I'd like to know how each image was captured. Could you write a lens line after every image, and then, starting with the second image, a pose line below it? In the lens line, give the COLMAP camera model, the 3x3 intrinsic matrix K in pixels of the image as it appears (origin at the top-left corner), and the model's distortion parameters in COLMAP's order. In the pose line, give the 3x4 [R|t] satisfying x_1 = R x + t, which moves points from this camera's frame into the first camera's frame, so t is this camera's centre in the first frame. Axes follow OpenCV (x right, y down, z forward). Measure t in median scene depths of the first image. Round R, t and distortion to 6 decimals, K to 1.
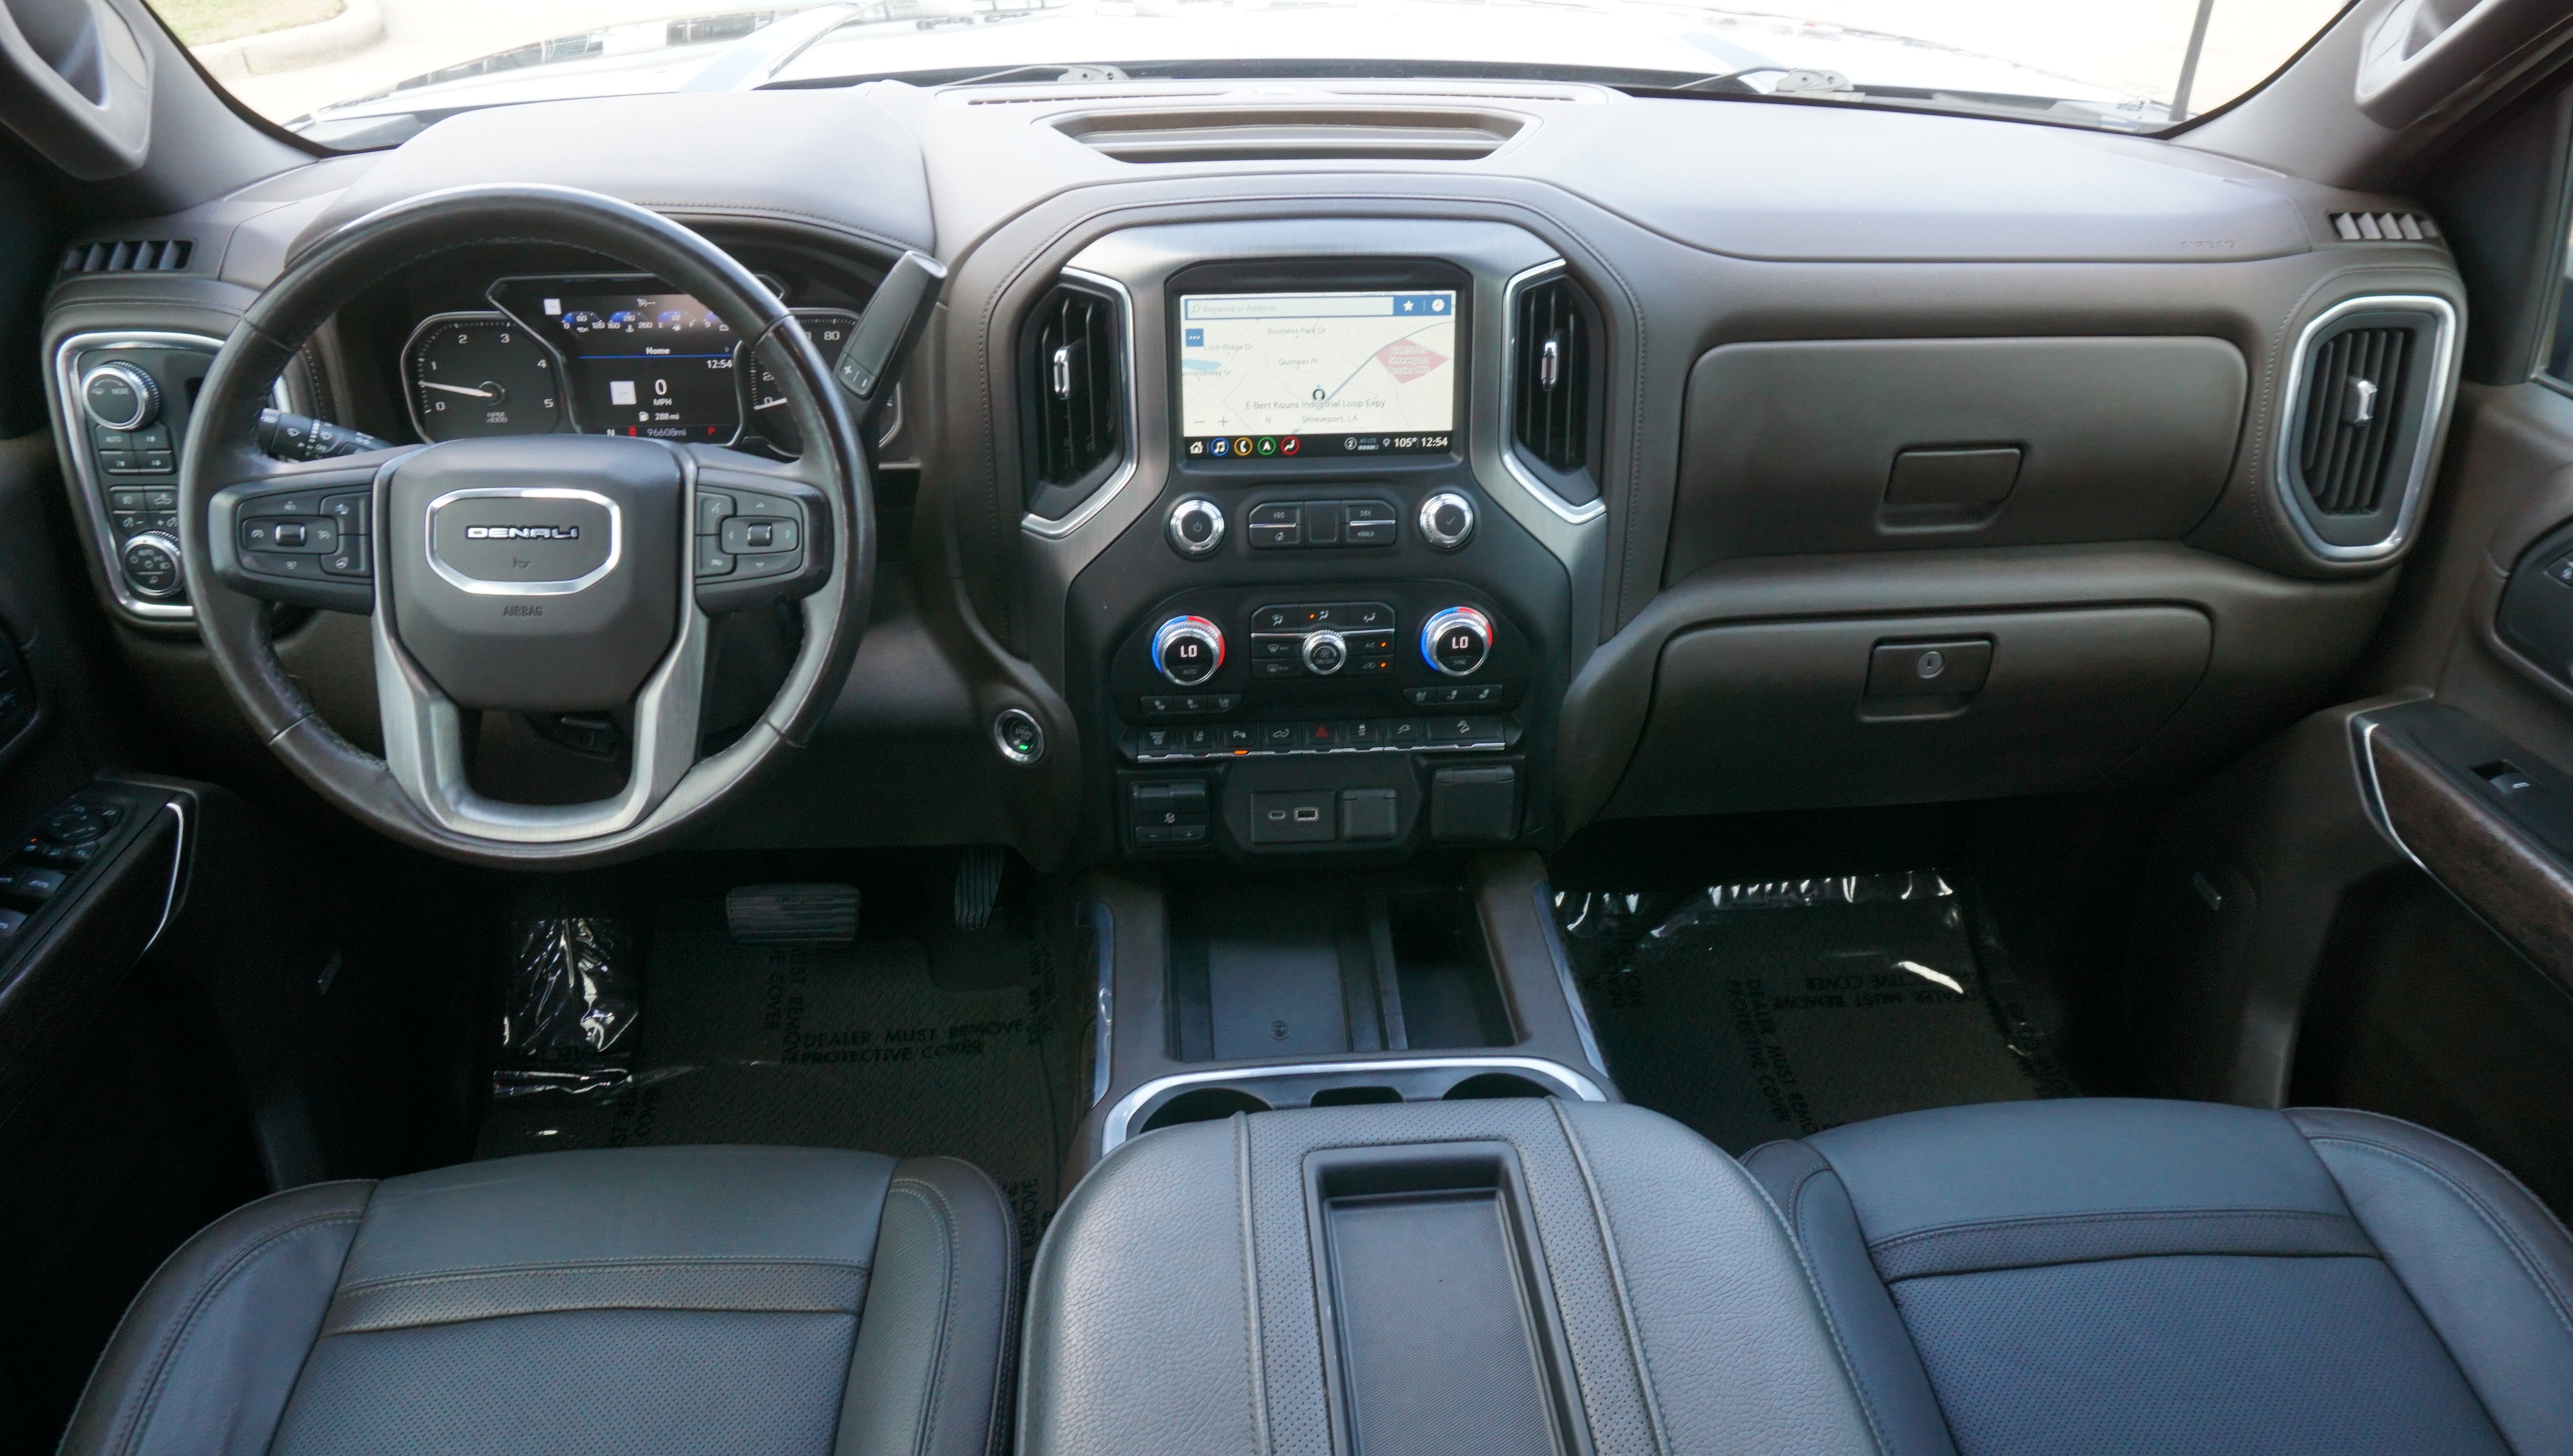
lens RADIAL K [[1722.0, 0, 1294.6], [0, 1722.0, 726.2], [0, 0, 1]] dist [-0.045571, 0.033679]
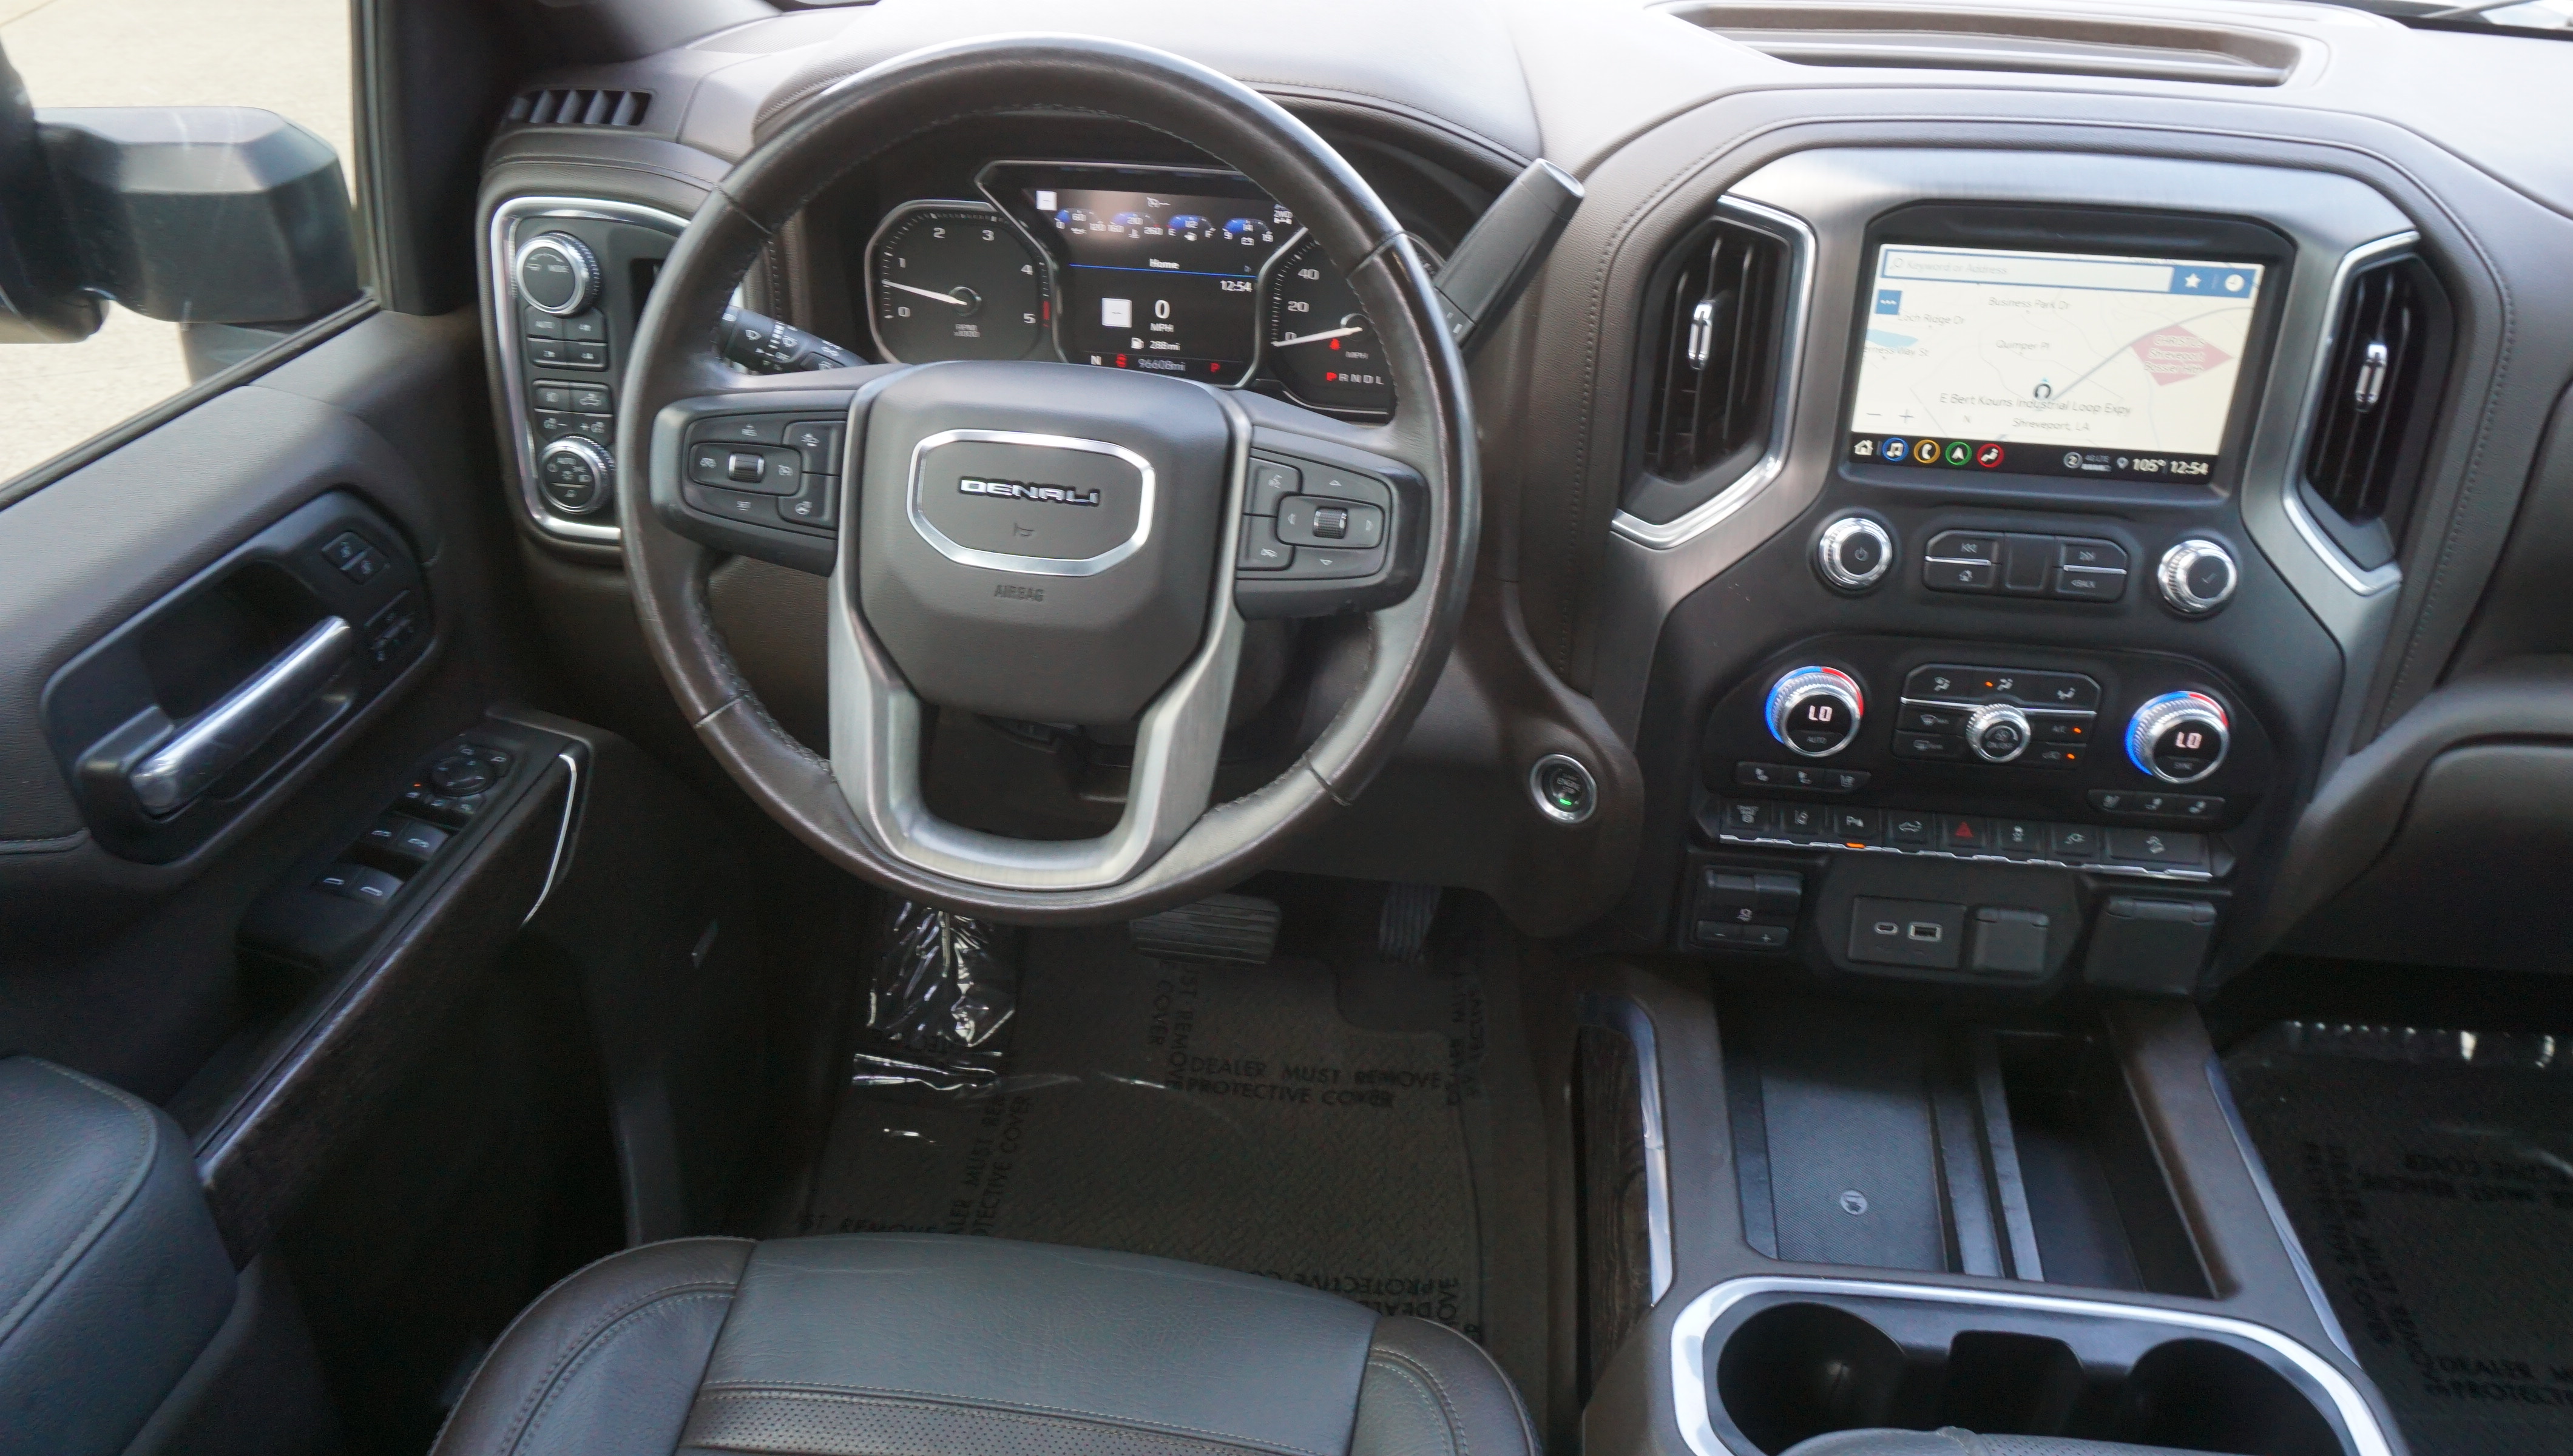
lens RADIAL K [[1733.0, 0, 1298.3], [0, 1733.0, 723.9], [0, 0, 1]] dist [-0.043610, 0.027599]
pose [[0.981133, 0.111598, -0.157872, -0.167226], [-0.106621, 0.993508, 0.039680, -0.044738], [0.161275, -0.022099, 0.986662, 0.209225]]
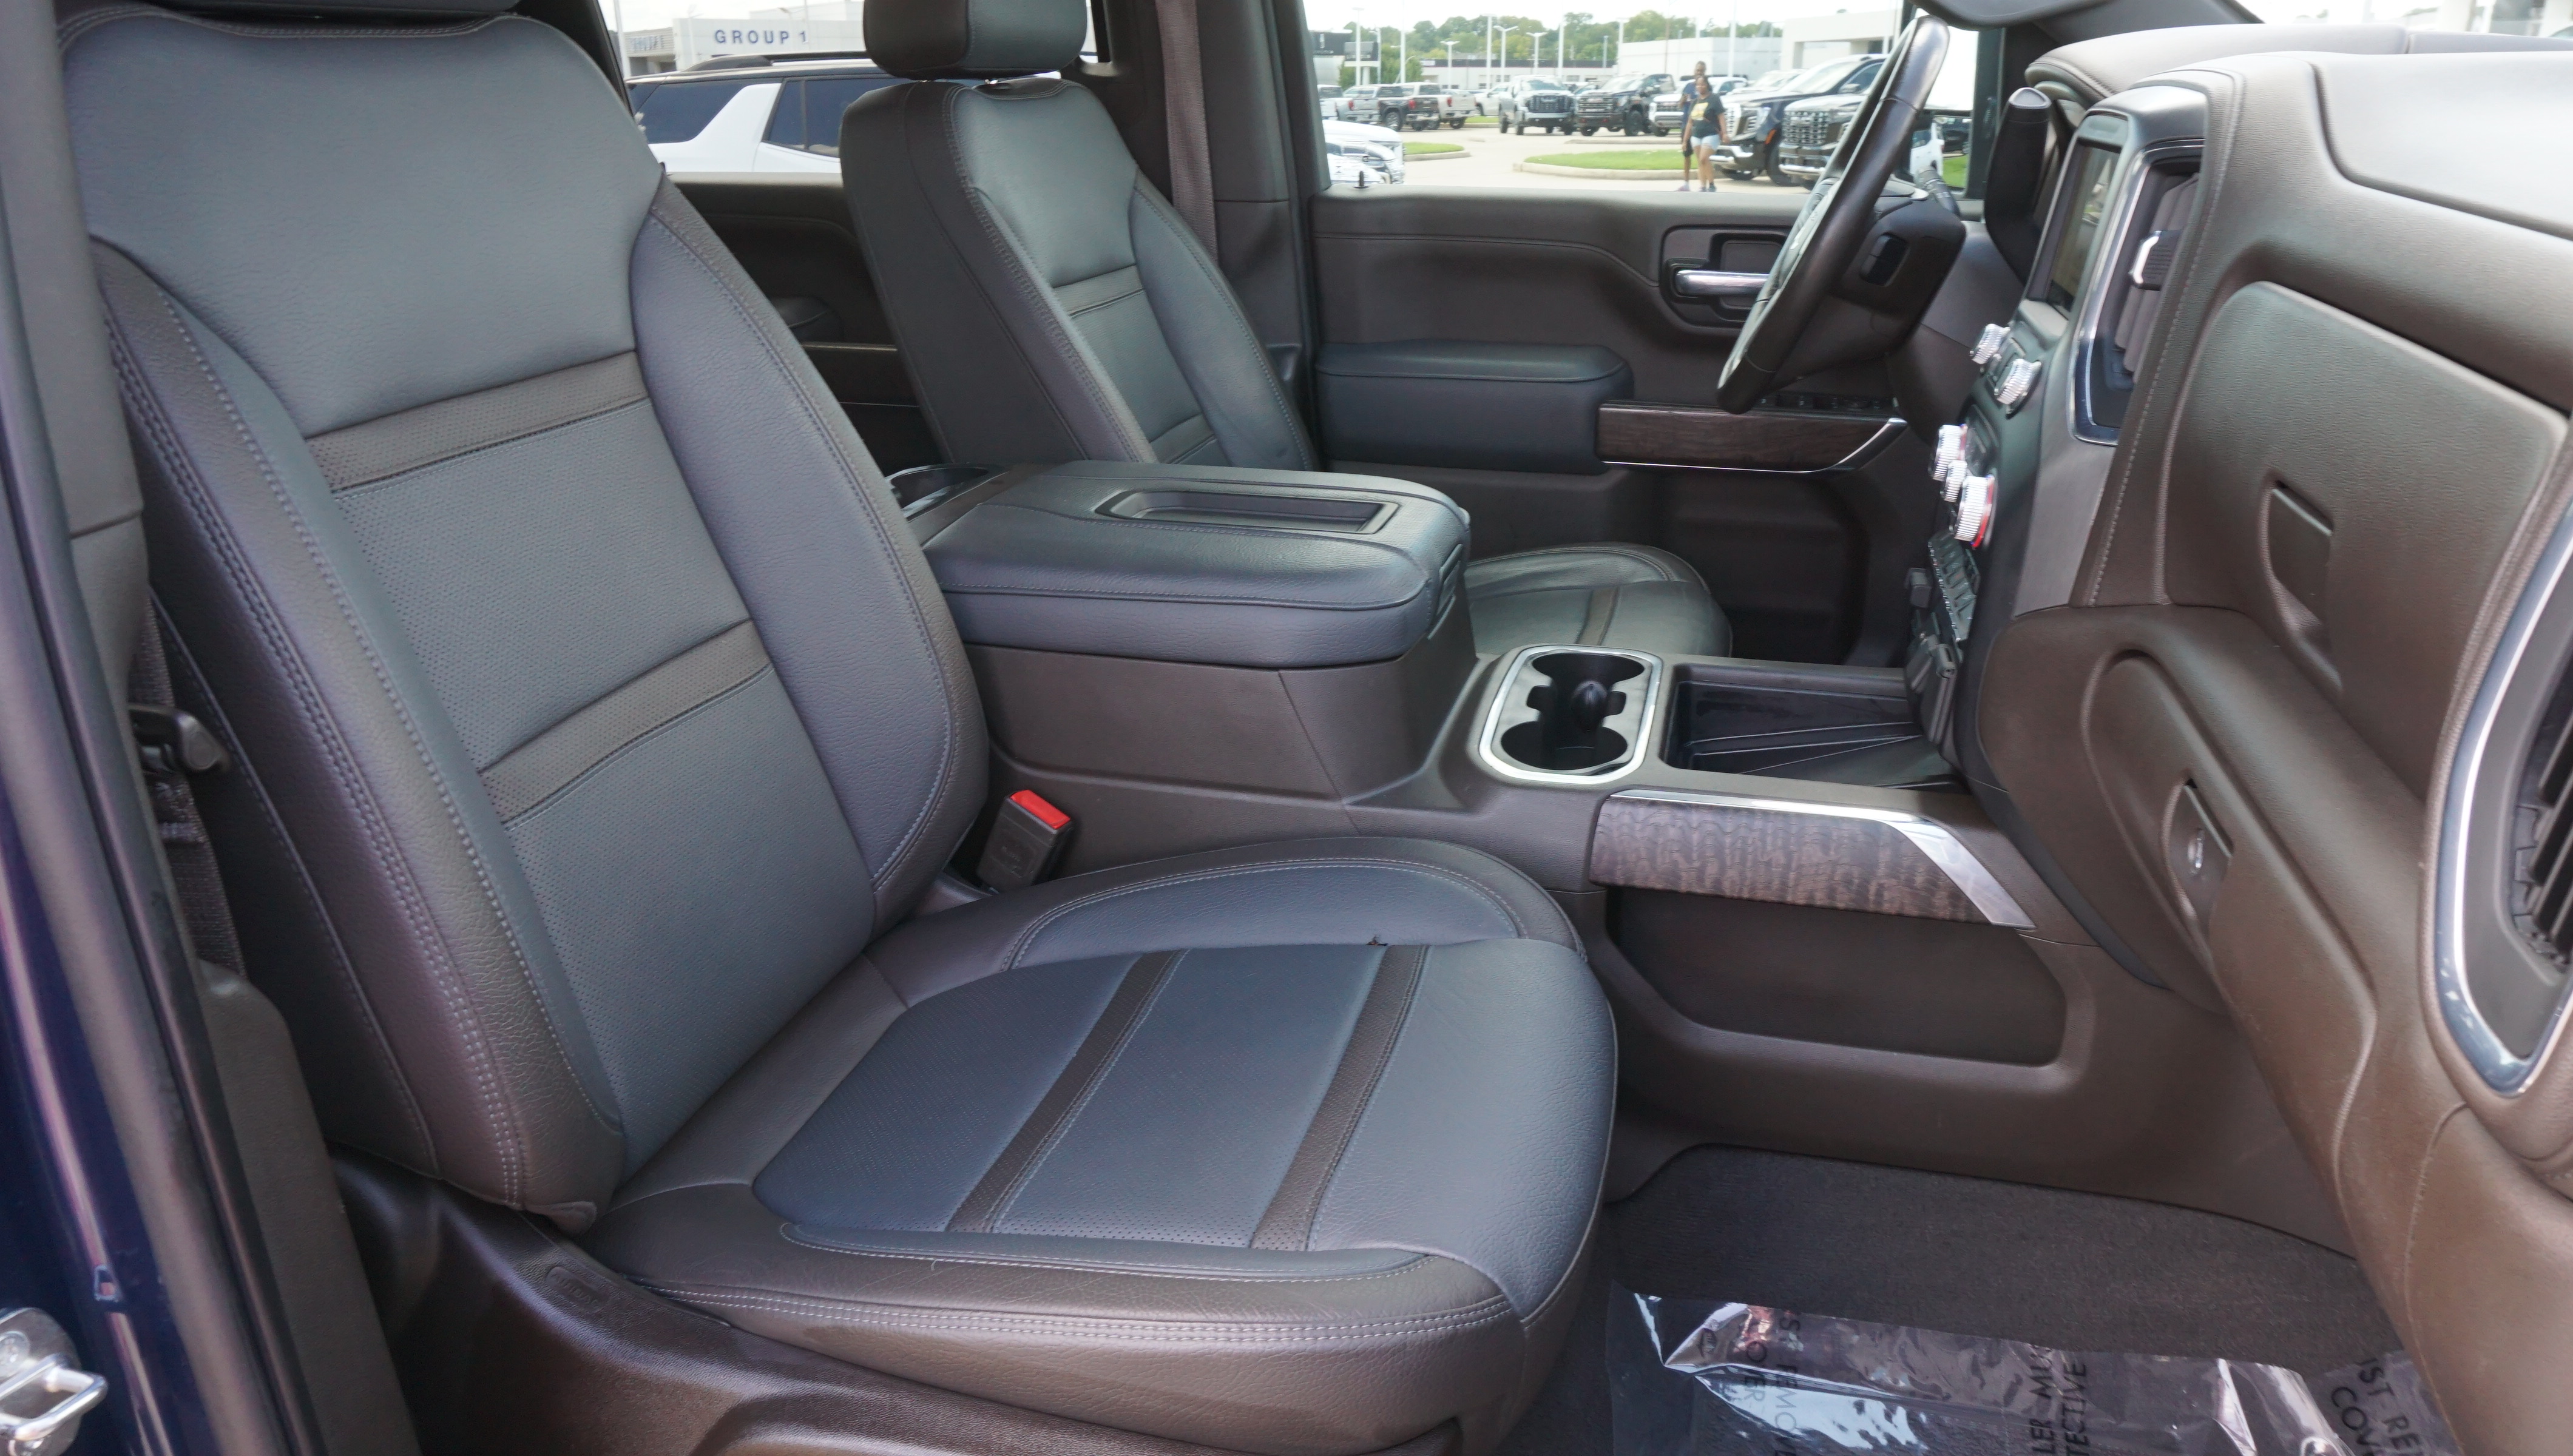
lens RADIAL K [[1722.0, 0, 1294.6], [0, 1722.0, 726.2], [0, 0, 1]] dist [-0.045571, 0.033679]
pose [[-0.338269, 0.331484, -0.880734, 1.148156], [-0.469146, 0.751906, 0.463184, -0.229764], [0.815767, 0.569874, -0.098832, 0.870032]]
